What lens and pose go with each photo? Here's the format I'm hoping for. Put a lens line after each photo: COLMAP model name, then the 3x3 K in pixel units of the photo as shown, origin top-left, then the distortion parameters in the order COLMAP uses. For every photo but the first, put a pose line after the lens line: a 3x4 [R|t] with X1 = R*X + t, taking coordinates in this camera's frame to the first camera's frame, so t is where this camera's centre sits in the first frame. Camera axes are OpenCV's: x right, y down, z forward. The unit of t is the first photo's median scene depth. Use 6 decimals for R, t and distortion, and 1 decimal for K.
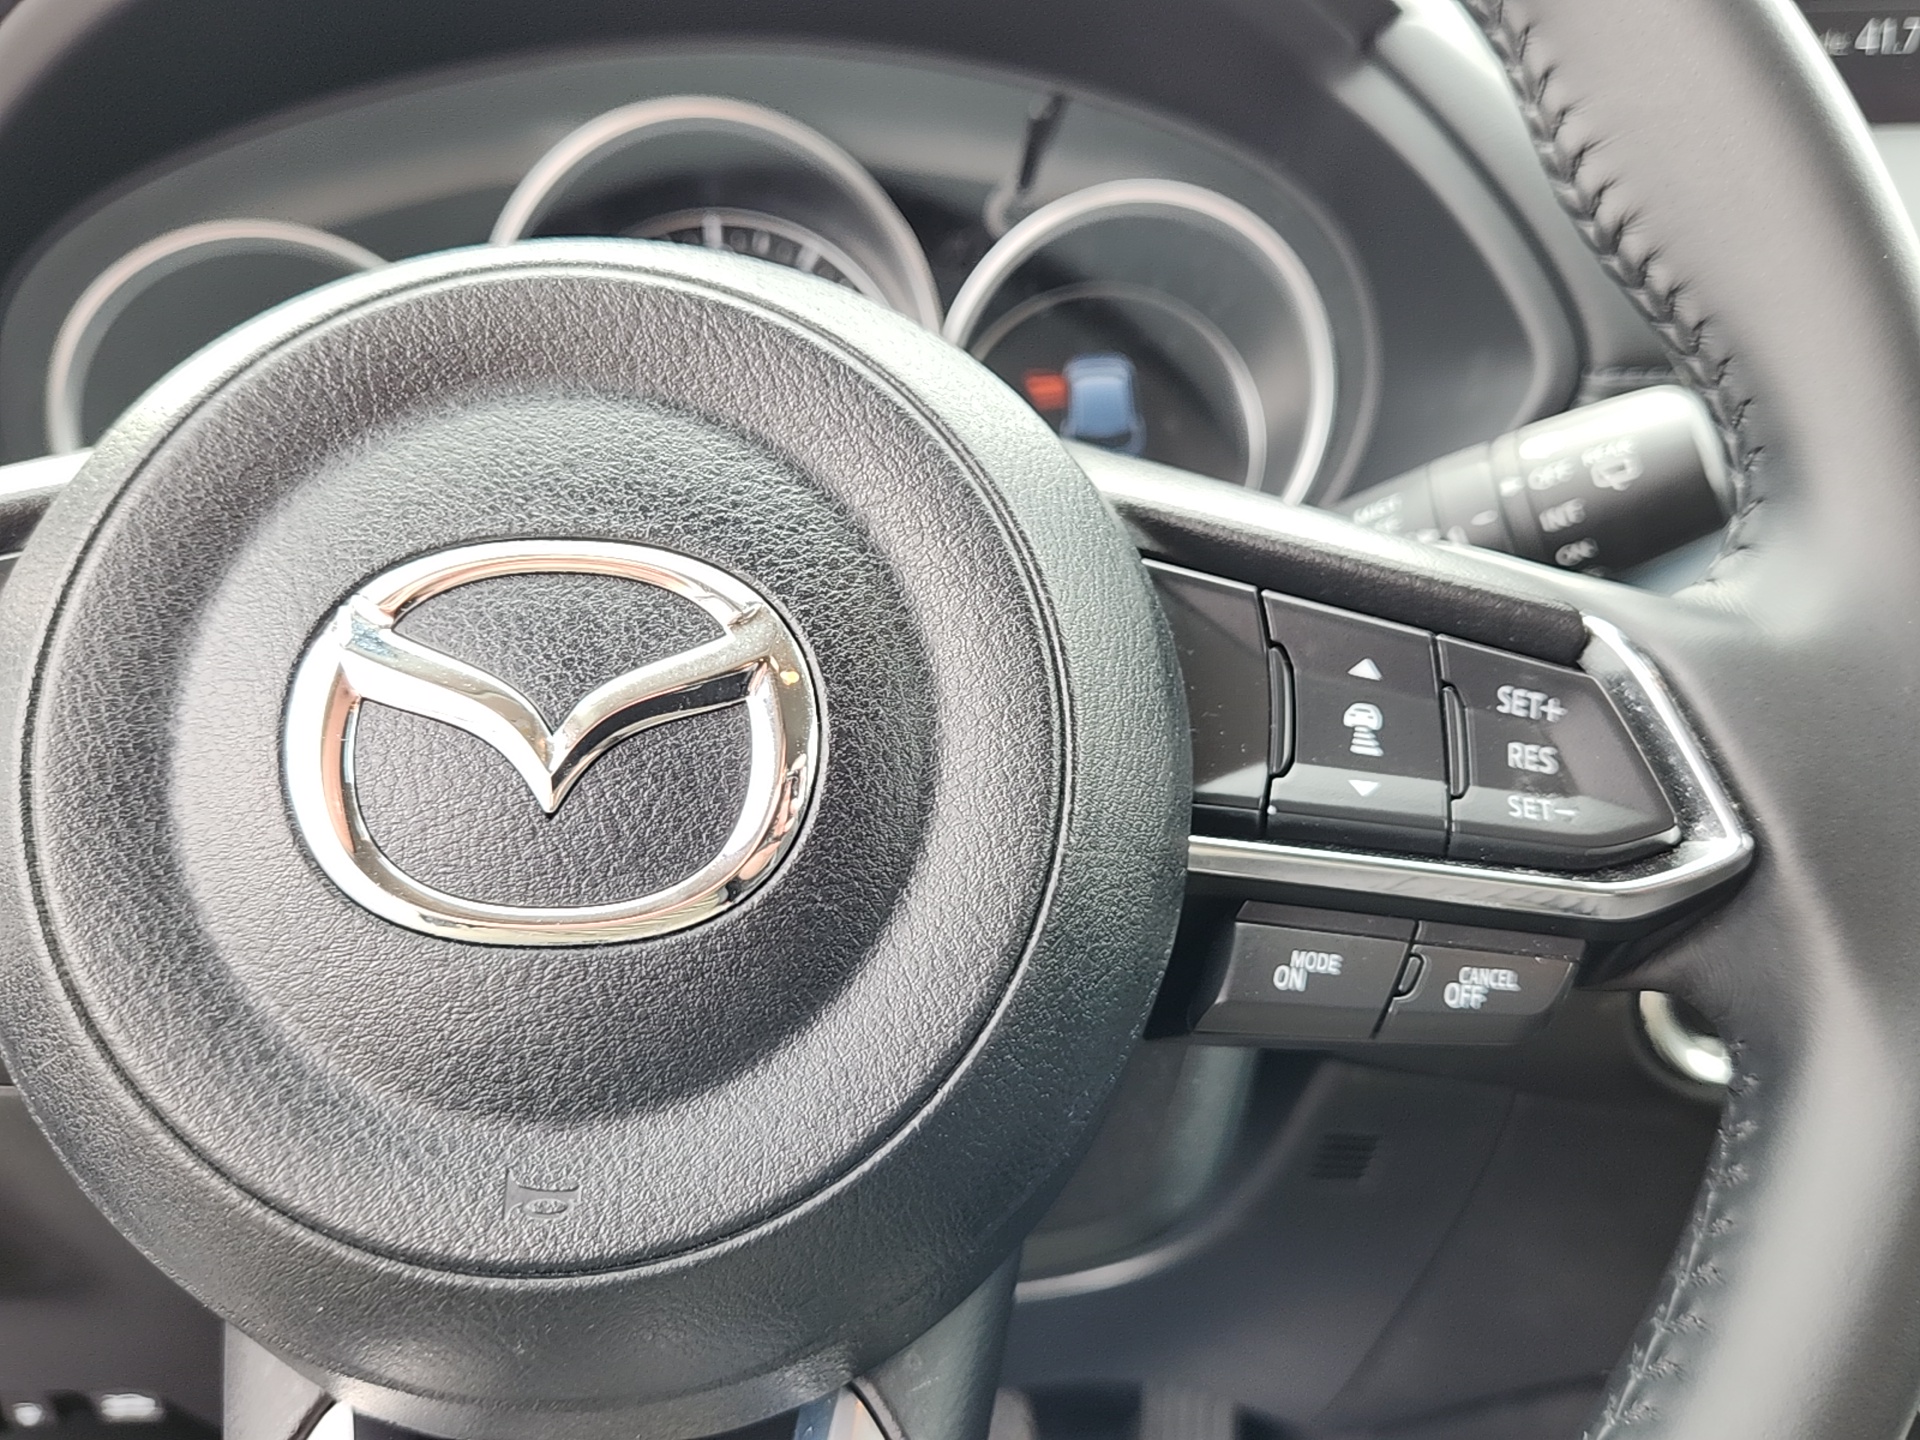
lens RADIAL K [[1651.2, 0, 1019.1], [0, 1651.2, 724.7], [0, 0, 1]] dist [0.065018, -0.086864]
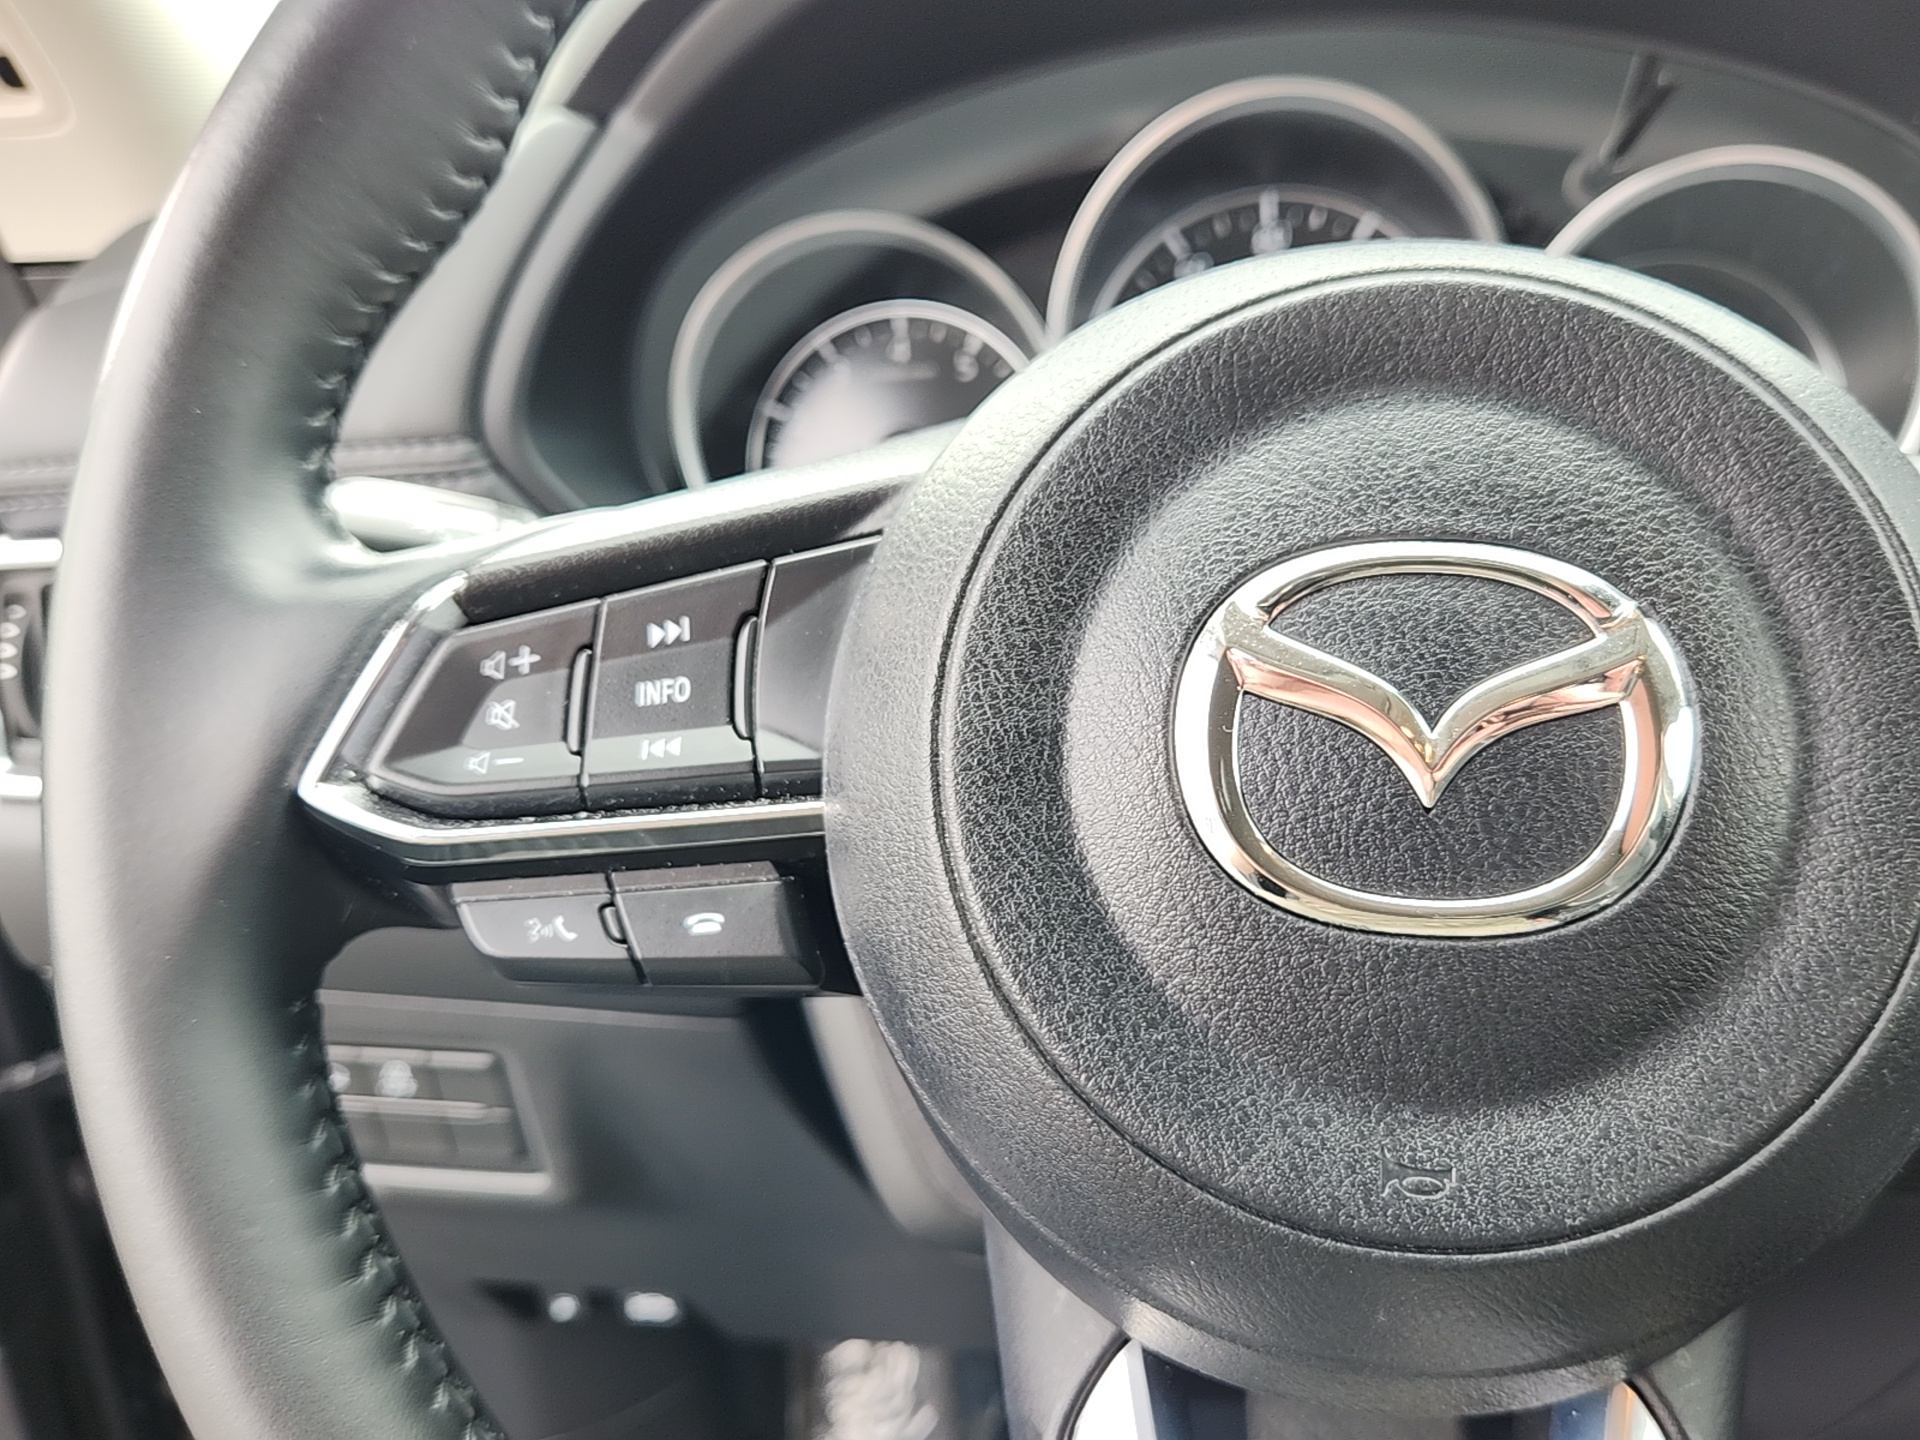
lens RADIAL K [[1651.2, 0, 957.2], [0, 1651.2, 719.7], [0, 0, 1]] dist [0.065018, -0.086864]
pose [[0.986684, 0.028225, -0.160181, -0.398263], [-0.023779, 0.999279, 0.029605, -0.024695], [0.160901, -0.025402, 0.986644, -0.064559]]
